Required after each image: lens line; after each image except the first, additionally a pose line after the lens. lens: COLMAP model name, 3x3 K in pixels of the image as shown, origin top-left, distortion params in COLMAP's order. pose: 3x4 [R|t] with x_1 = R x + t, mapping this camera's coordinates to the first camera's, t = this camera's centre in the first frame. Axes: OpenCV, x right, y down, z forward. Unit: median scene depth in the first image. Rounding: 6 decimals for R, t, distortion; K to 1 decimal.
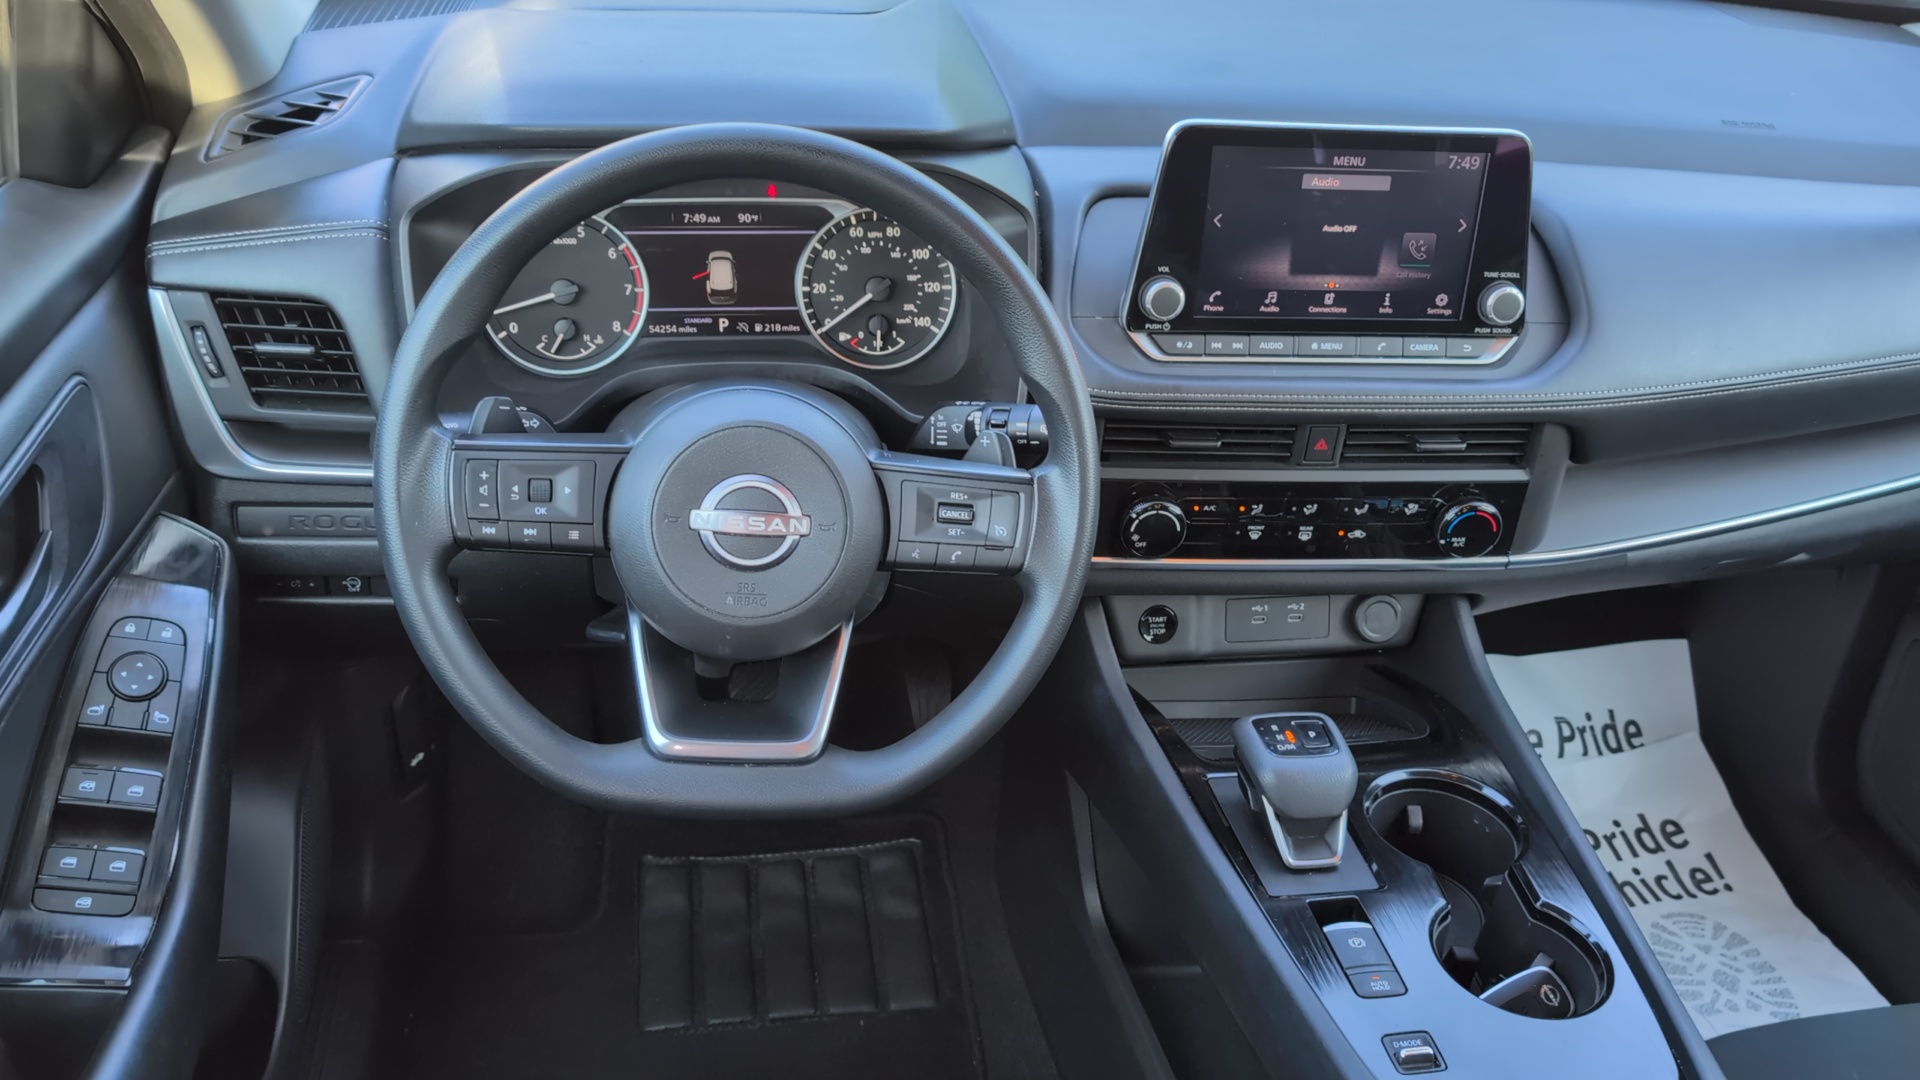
lens RADIAL K [[1534.7, 0, 953.0], [0, 1534.7, 538.3], [0, 0, 1]] dist [-0.004747, -0.017771]
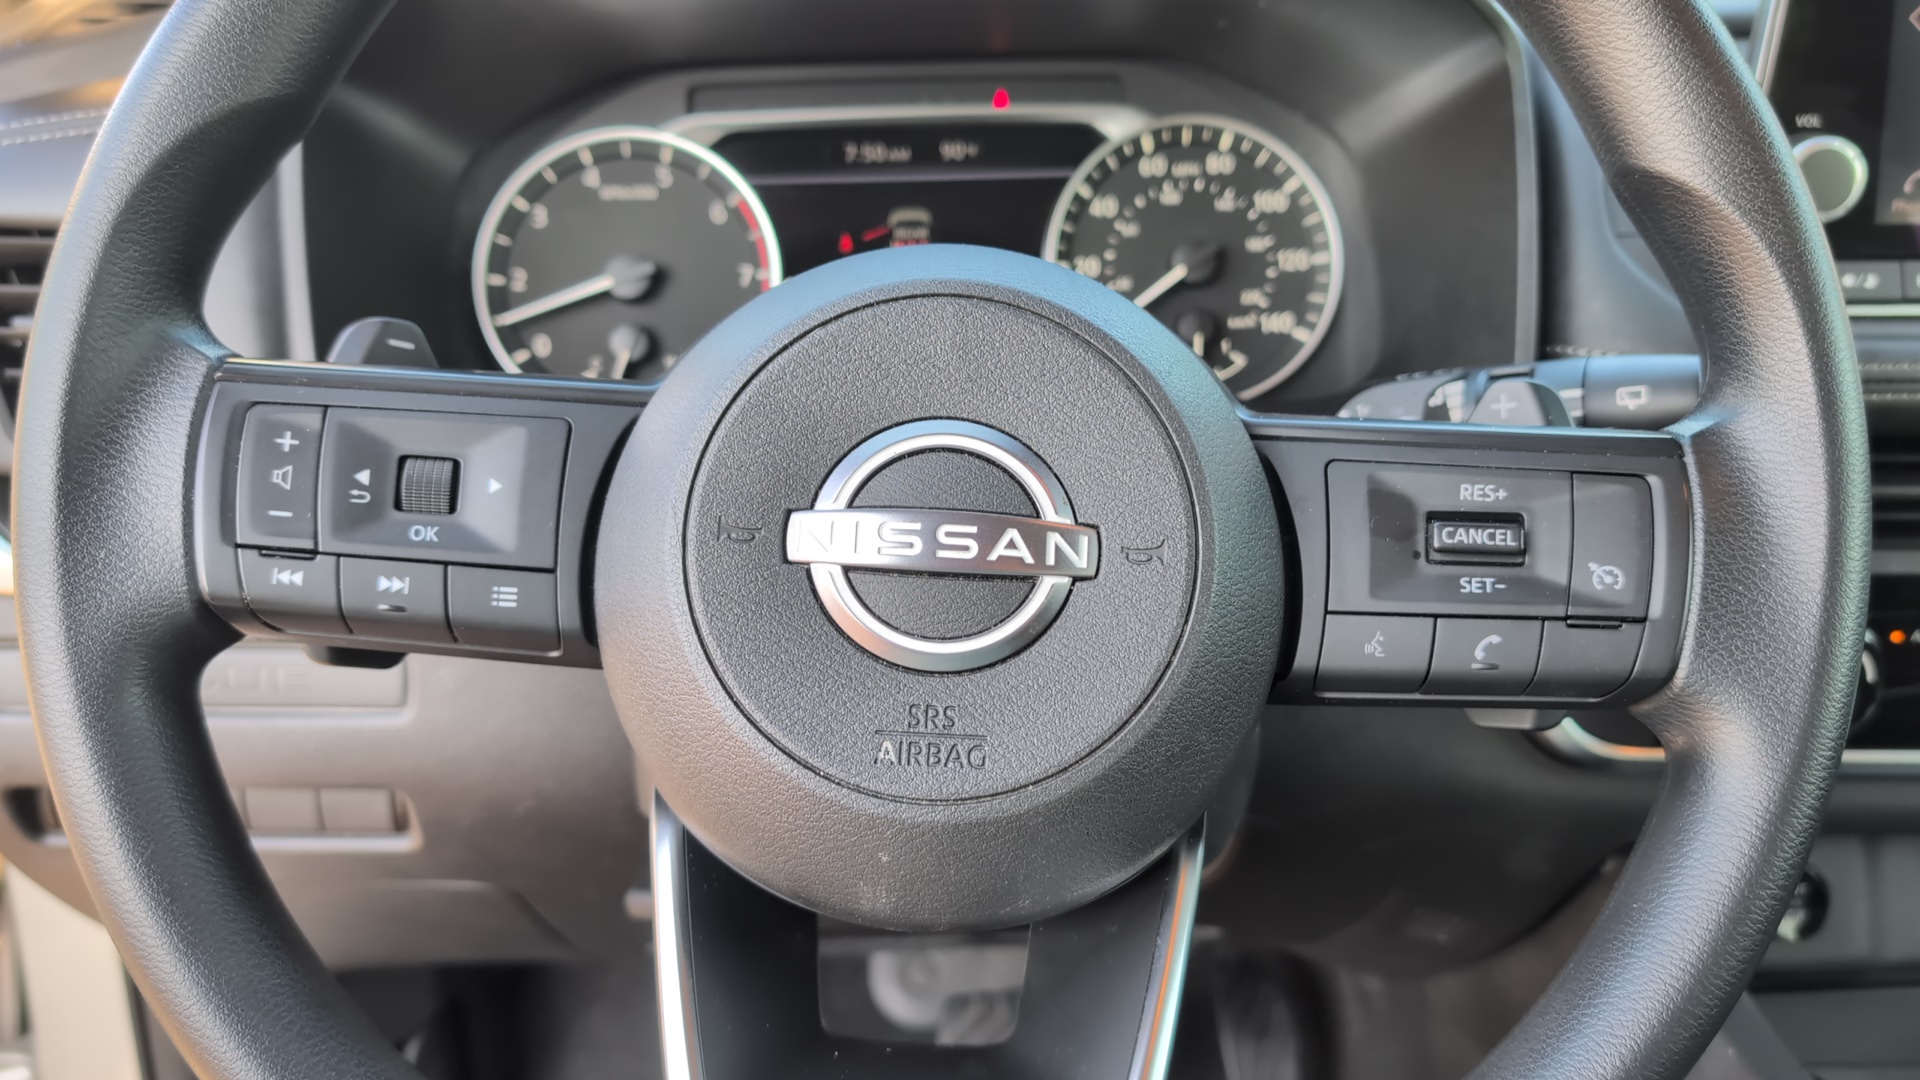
lens RADIAL K [[1534.7, 0, 975.6], [0, 1534.7, 537.7], [0, 0, 1]] dist [-0.004747, -0.017771]
pose [[0.990765, -0.027347, -0.132807, -0.065422], [-0.003473, 0.974011, -0.226475, 0.065053], [0.135549, 0.224845, 0.964920, 0.566071]]
